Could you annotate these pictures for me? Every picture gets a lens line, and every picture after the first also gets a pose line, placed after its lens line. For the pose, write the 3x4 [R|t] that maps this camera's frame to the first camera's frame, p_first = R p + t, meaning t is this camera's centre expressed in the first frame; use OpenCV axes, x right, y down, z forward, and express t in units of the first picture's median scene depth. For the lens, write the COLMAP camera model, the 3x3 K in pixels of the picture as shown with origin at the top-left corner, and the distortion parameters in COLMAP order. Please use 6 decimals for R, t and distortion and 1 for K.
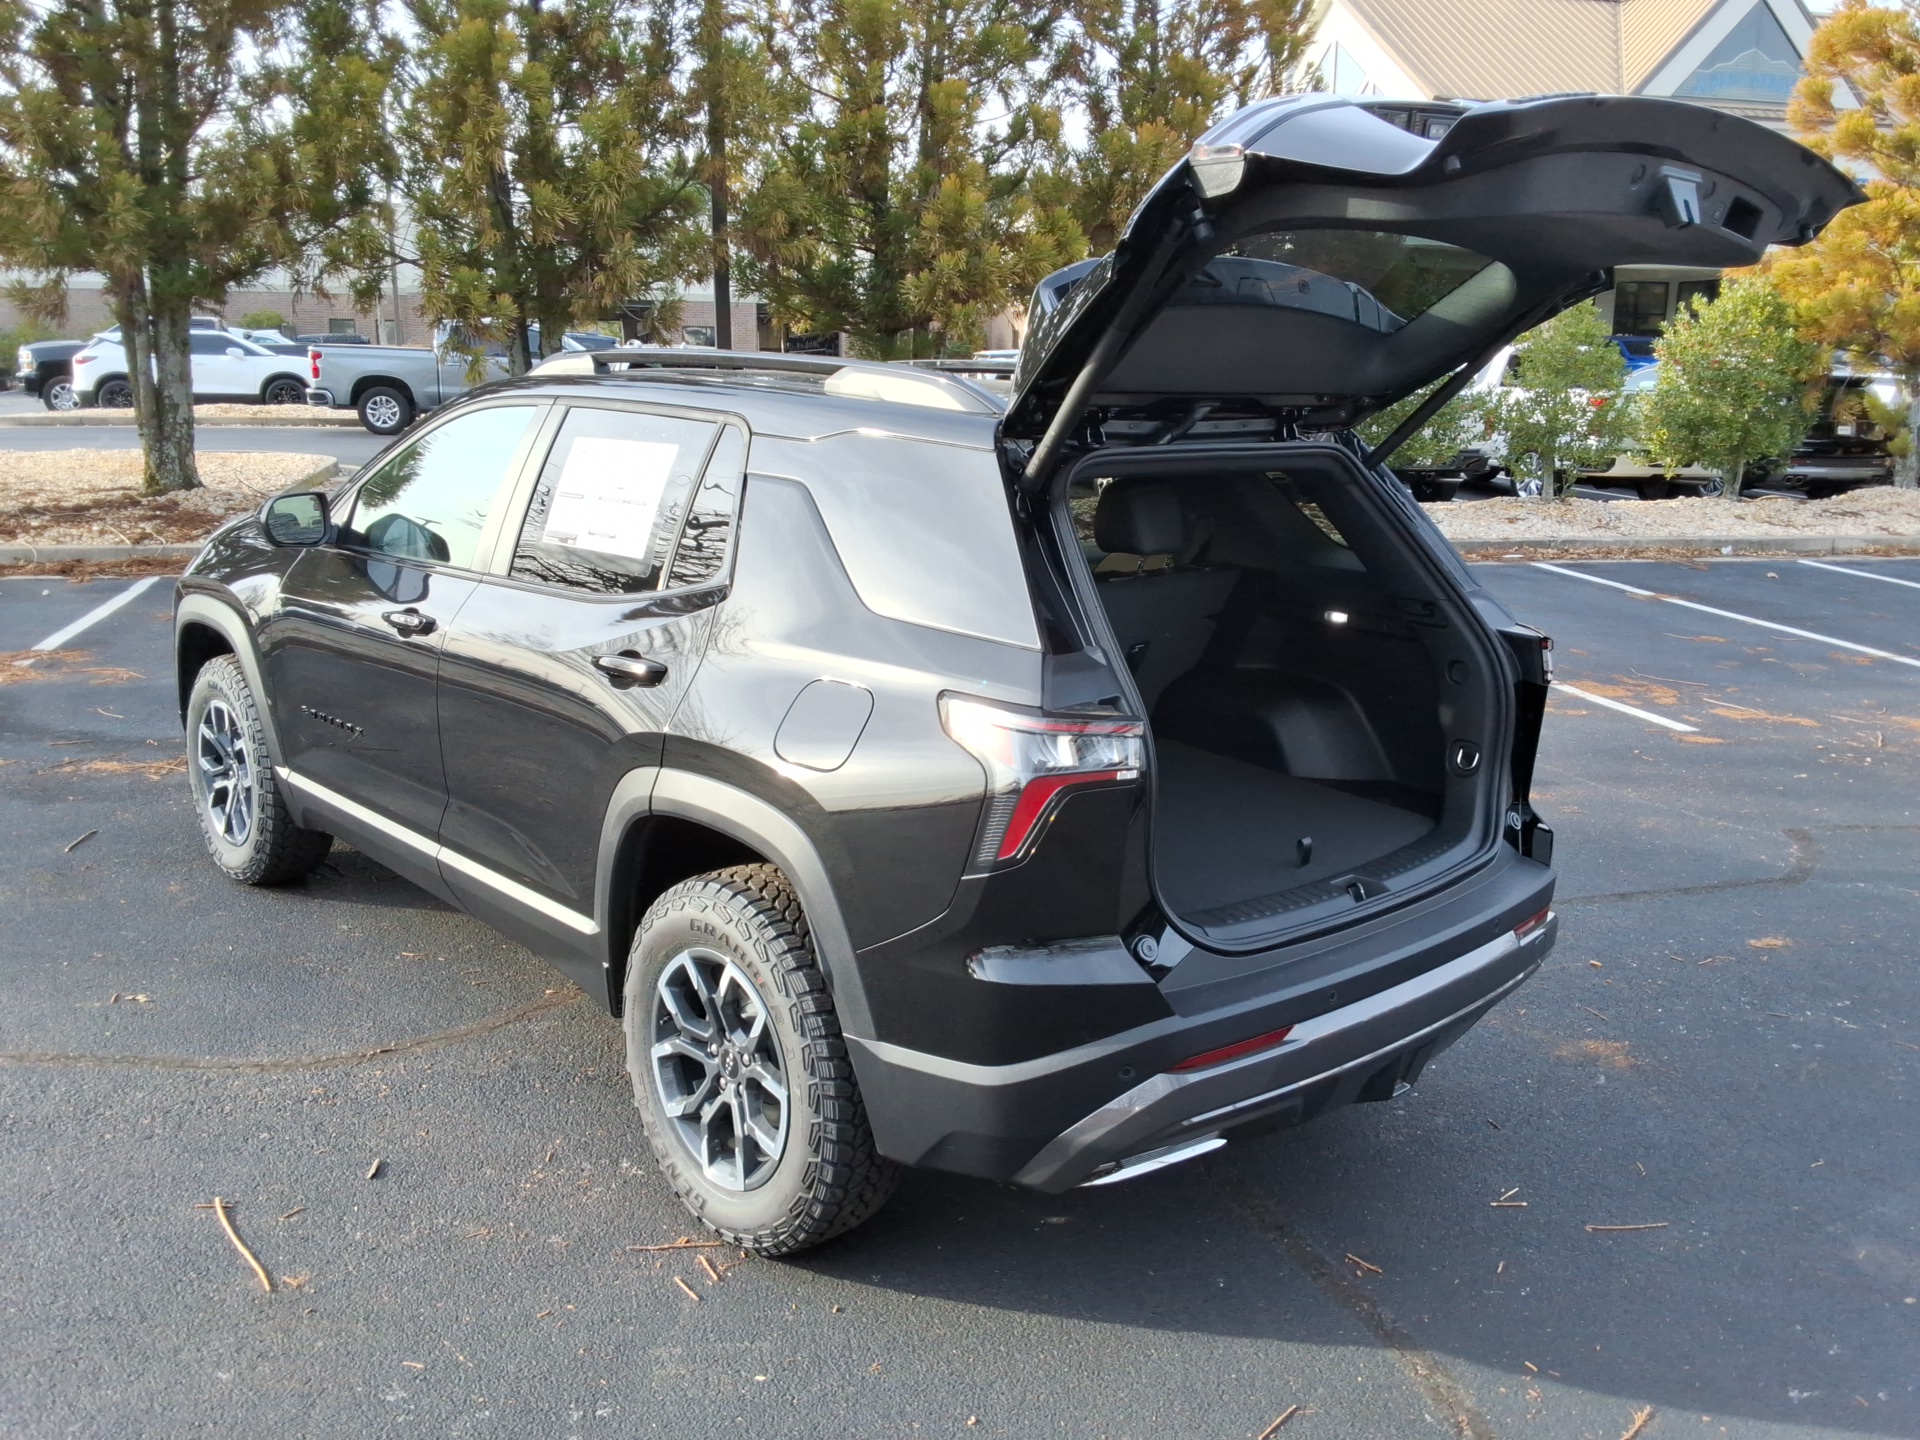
lens RADIAL K [[1520.0, 0, 973.9], [0, 1520.0, 691.8], [0, 0, 1]] dist [0.093397, -0.137721]
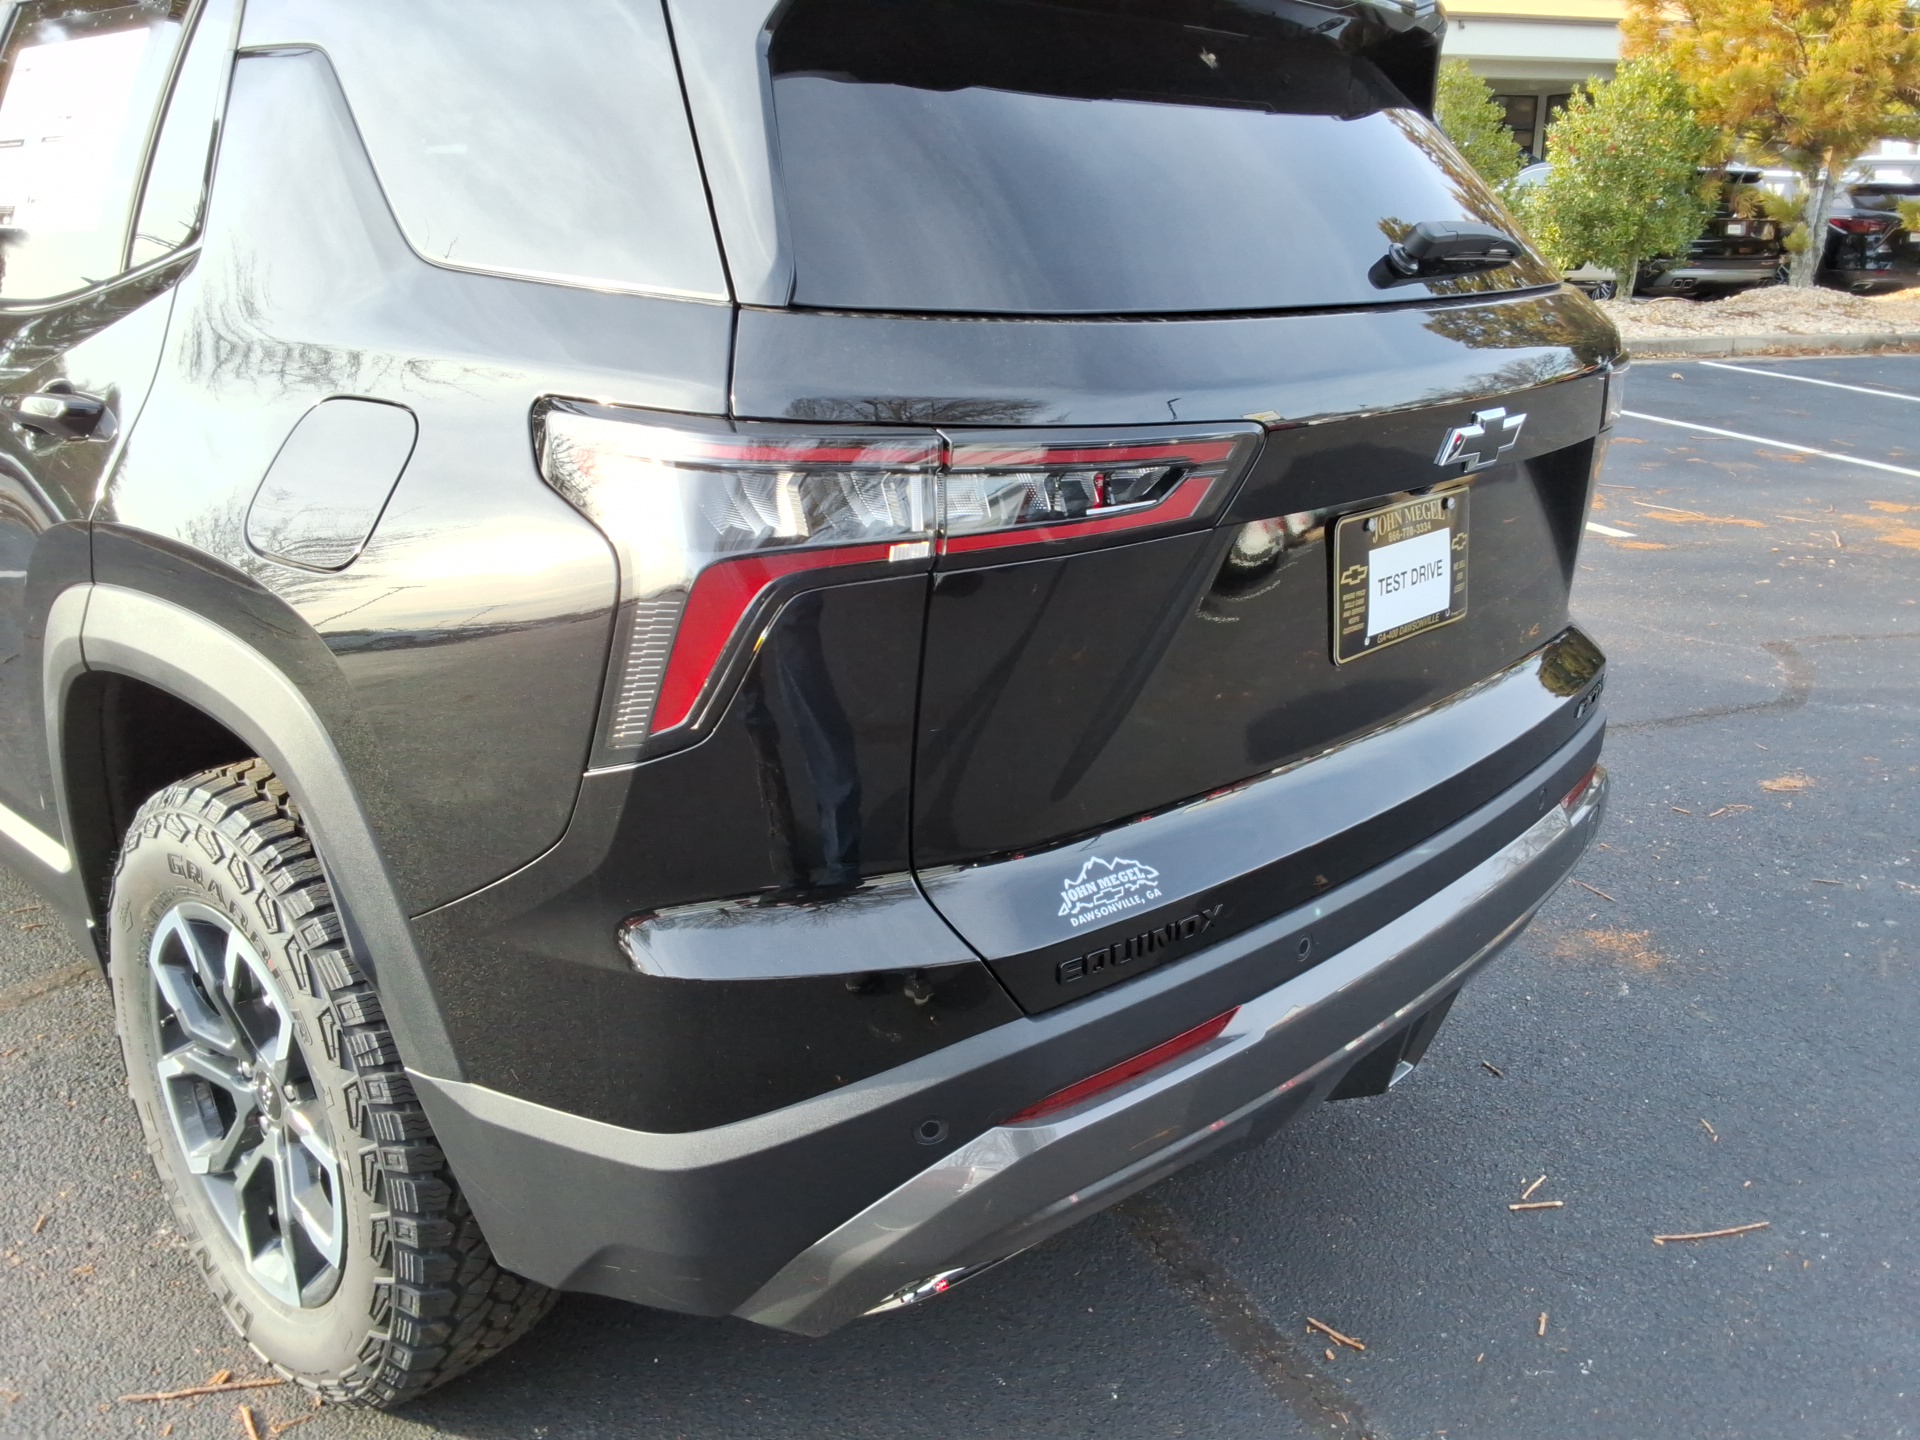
lens RADIAL K [[1520.0, 0, 971.4], [0, 1520.0, 688.8], [0, 0, 1]] dist [0.093397, -0.137721]
pose [[0.996288, -0.037051, 0.077705, 0.056290], [0.029484, 0.994910, 0.096360, 0.036098], [-0.080880, -0.093711, 0.992309, 0.355179]]
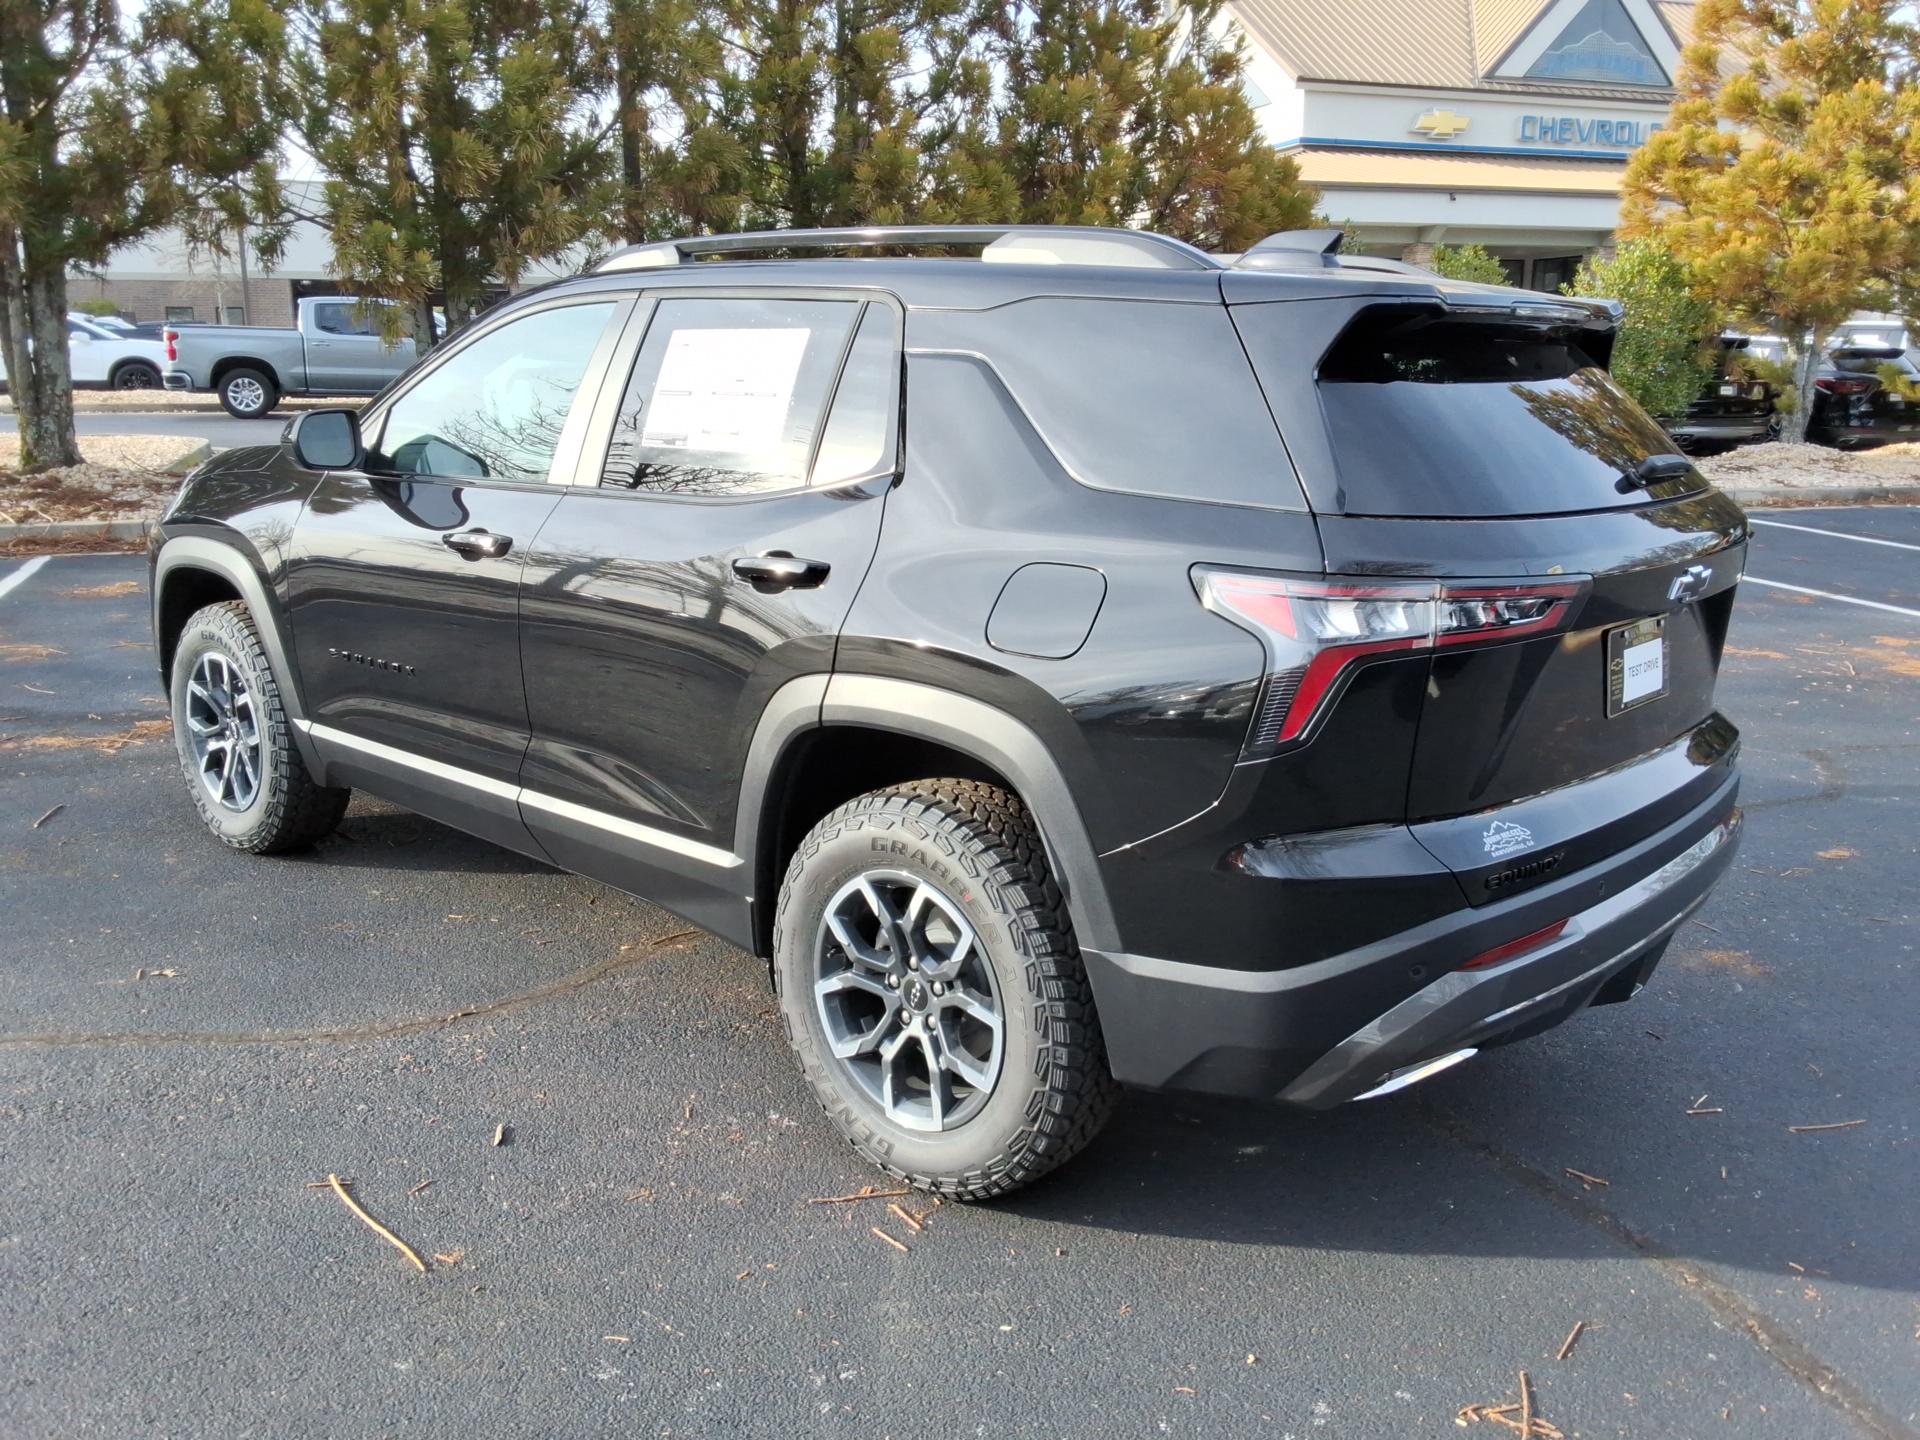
lens RADIAL K [[1520.0, 0, 967.6], [0, 1520.0, 694.2], [0, 0, 1]] dist [0.093397, -0.137721]
pose [[0.996123, -0.029214, 0.082975, -0.170844], [0.028525, 0.999548, 0.009473, 0.047518], [-0.083215, -0.007069, 0.996507, 0.076804]]
